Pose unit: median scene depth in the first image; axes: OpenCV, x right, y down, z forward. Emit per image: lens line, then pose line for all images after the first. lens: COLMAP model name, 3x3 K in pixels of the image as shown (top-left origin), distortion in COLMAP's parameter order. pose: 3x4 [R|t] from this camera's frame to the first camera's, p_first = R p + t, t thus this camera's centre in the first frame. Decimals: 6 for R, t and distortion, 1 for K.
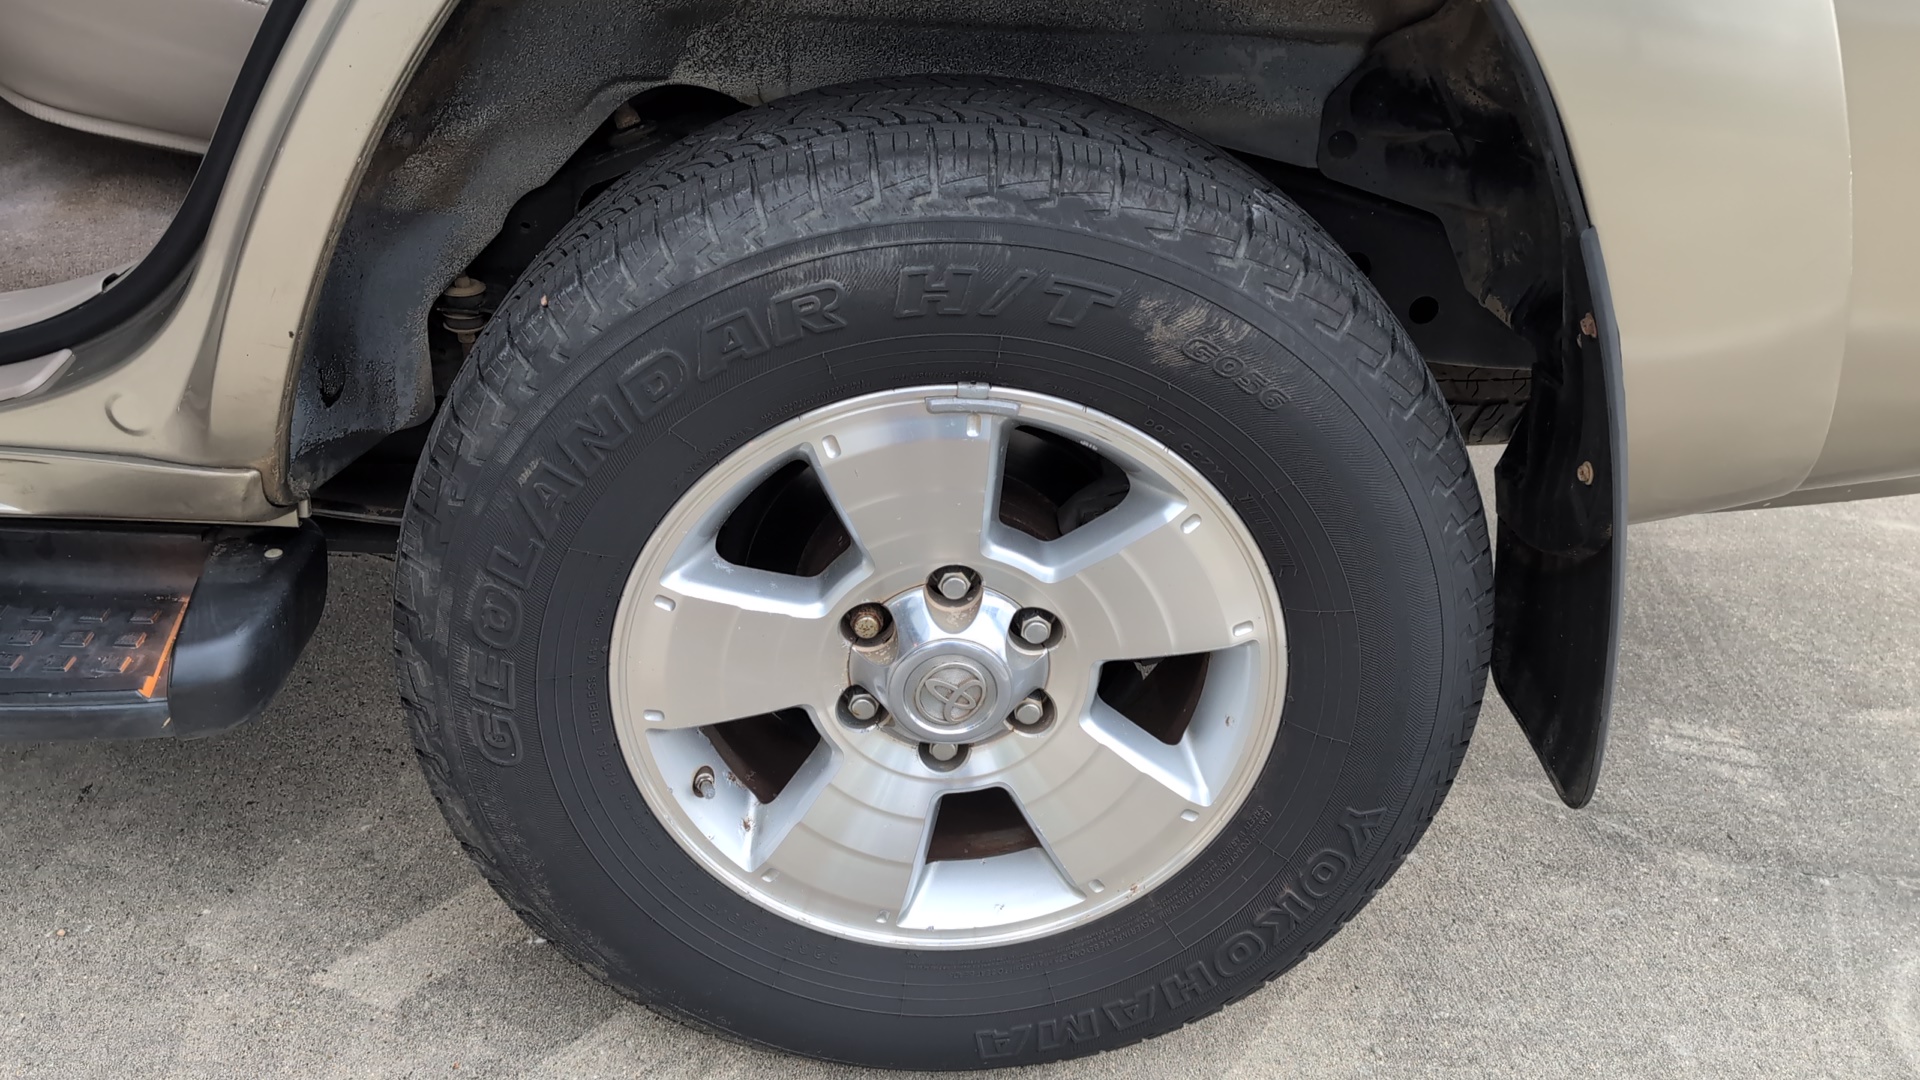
lens RADIAL K [[1650.7, 0, 960.0], [0, 1650.7, 540.0], [0, 0, 1]] dist [-0.002856, 0.000147]
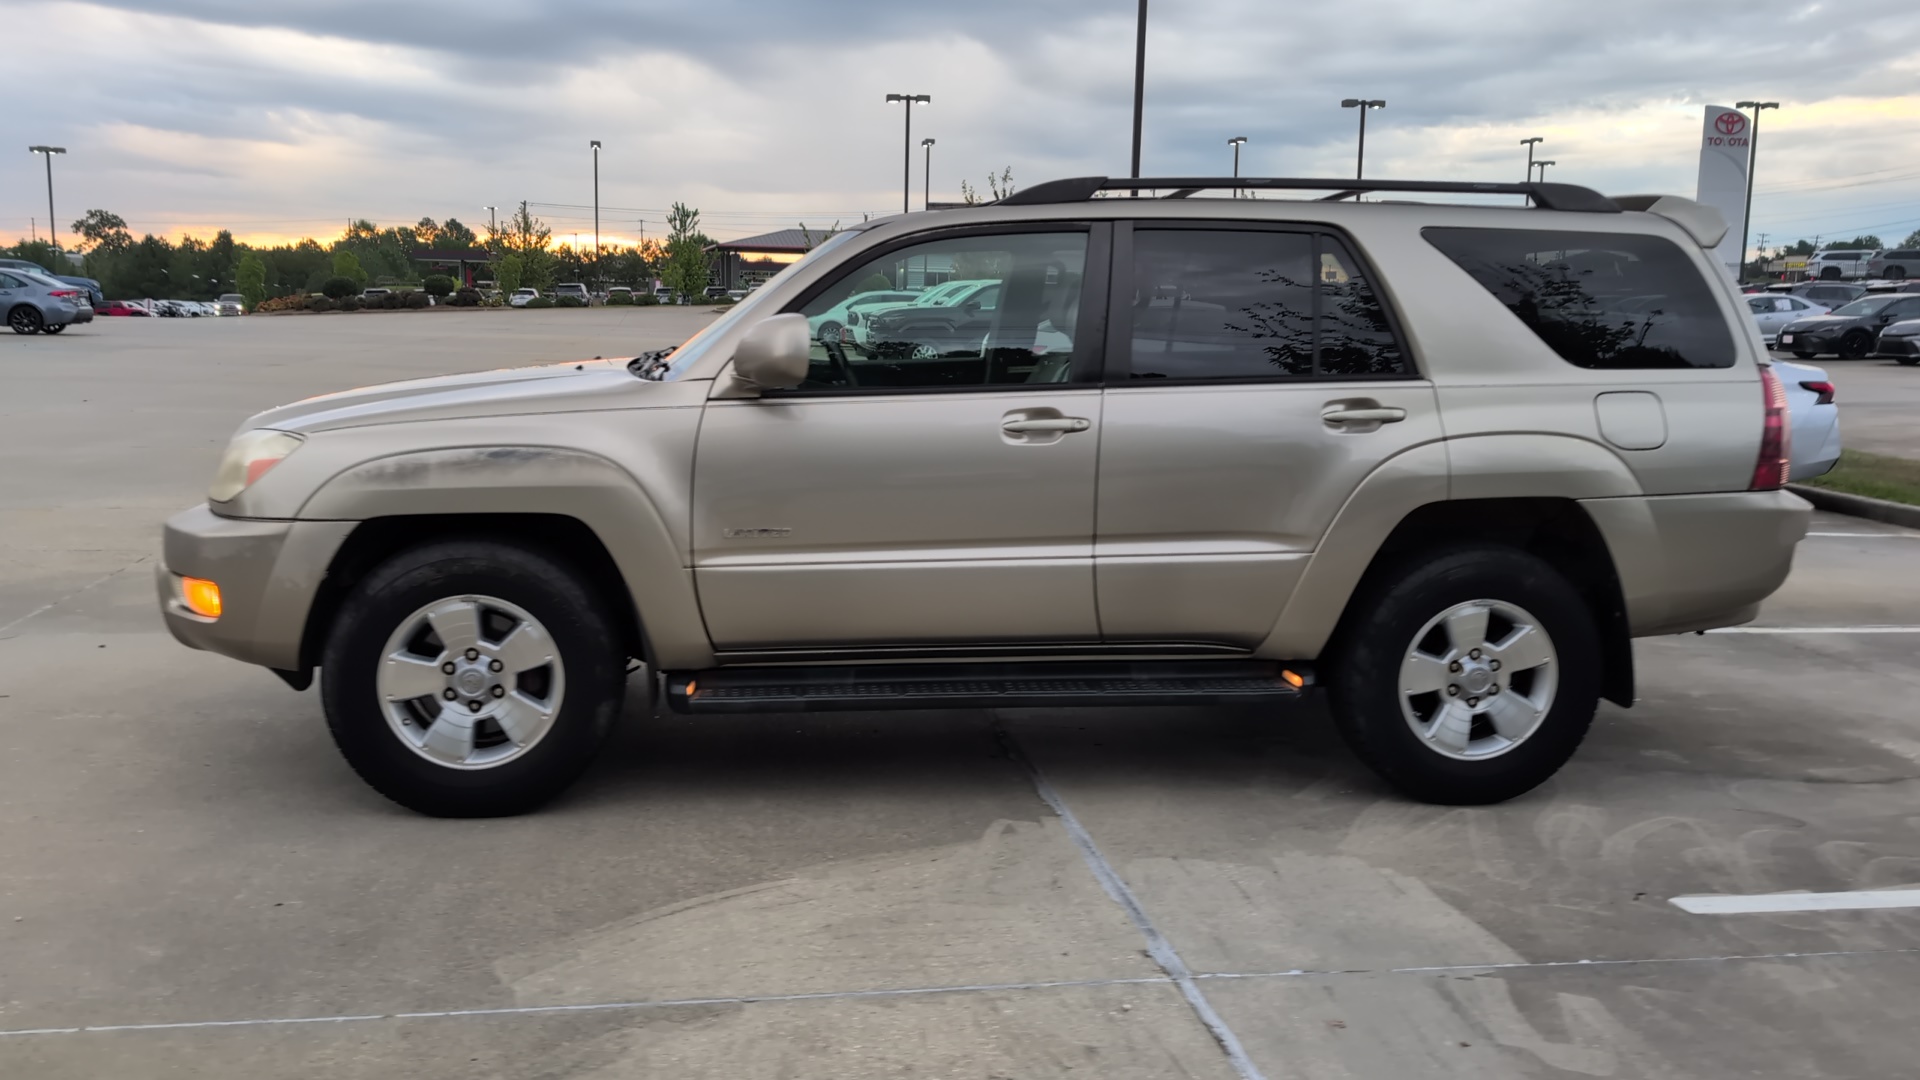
lens RADIAL K [[1609.5, 0, 960.0], [0, 1609.5, 540.0], [0, 0, 1]] dist [0.013290, 0.001394]
pose [[0.995011, -0.061390, 0.078641, -1.537251], [0.084427, 0.938108, -0.335895, 0.974701], [-0.053153, 0.340858, 0.938611, -2.725568]]
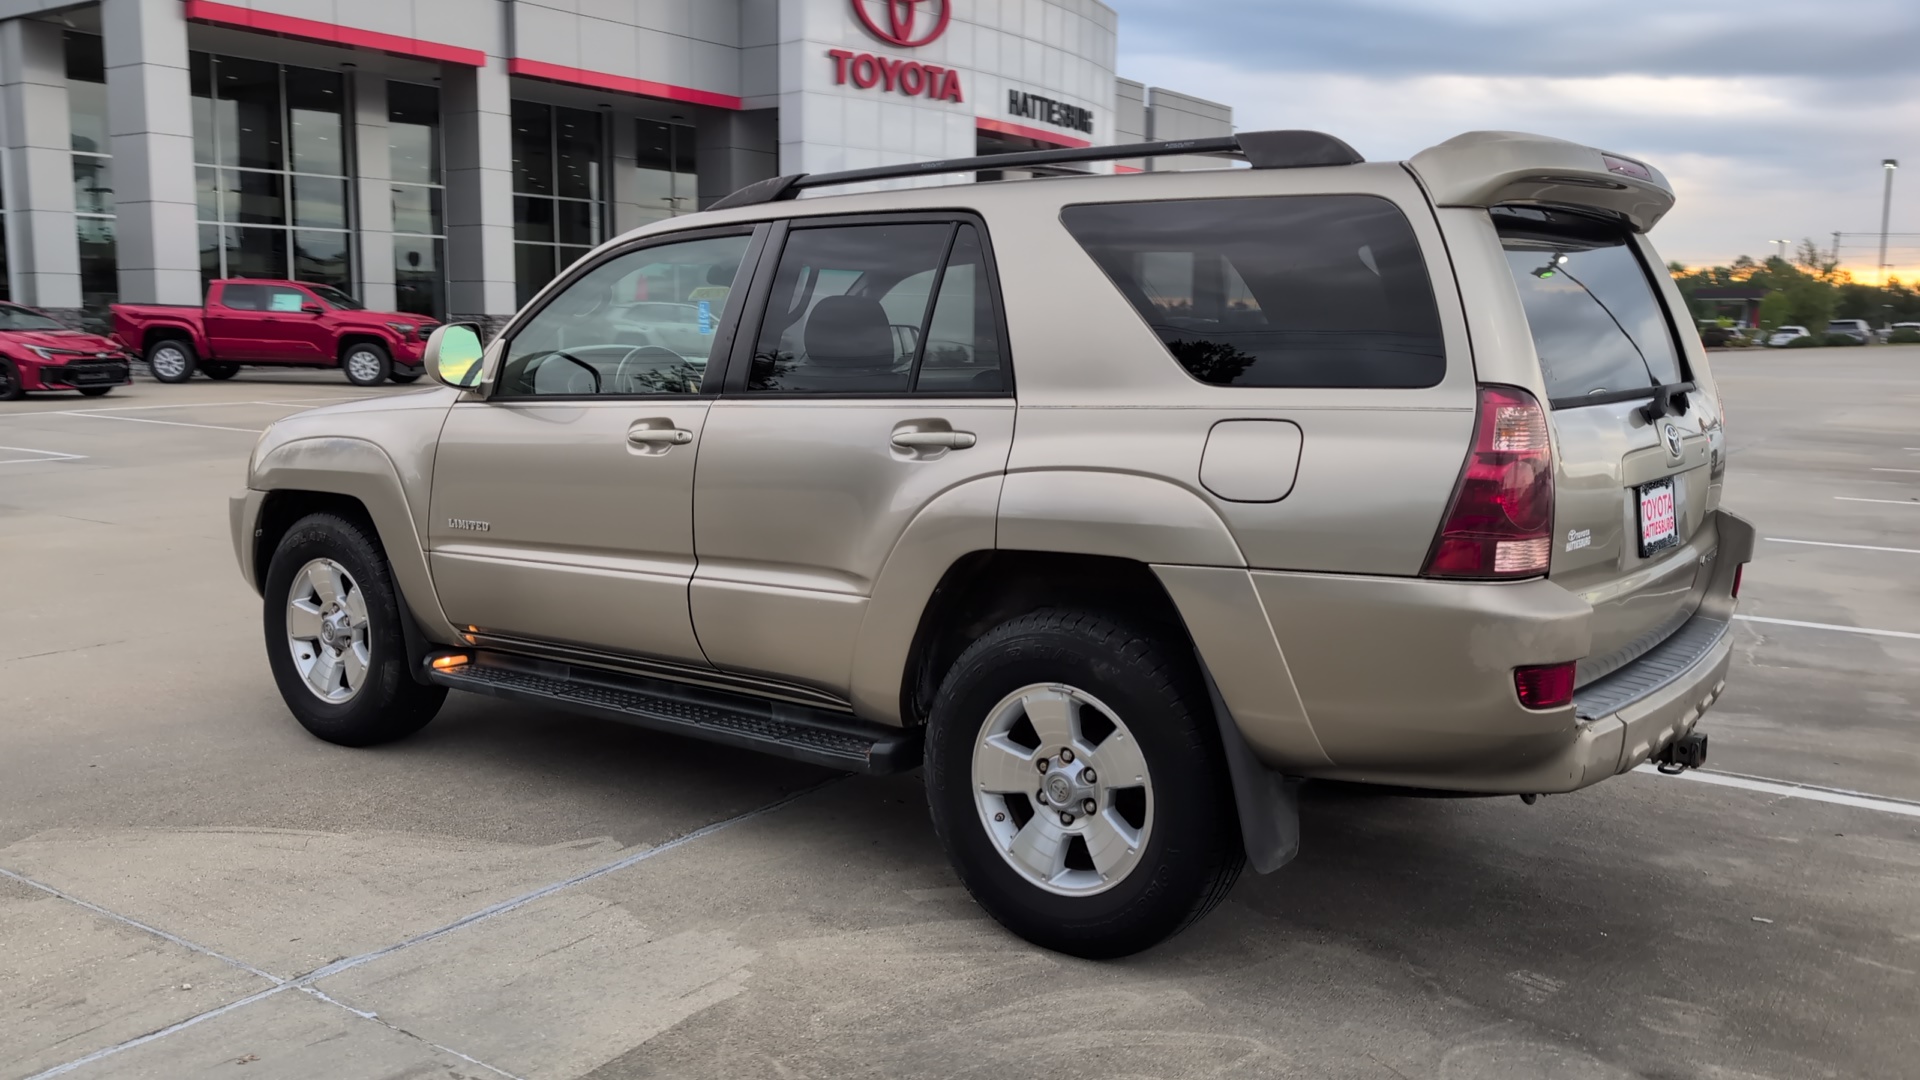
lens RADIAL K [[1609.3, 0, 960.0], [0, 1609.3, 540.0], [0, 0, 1]] dist [0.106725, -0.208556]
pose [[0.774380, 0.019009, -0.632435, 1.737165], [-0.260276, 0.920632, -0.291021, 0.583828], [0.576708, 0.389968, 0.717867, -1.457793]]
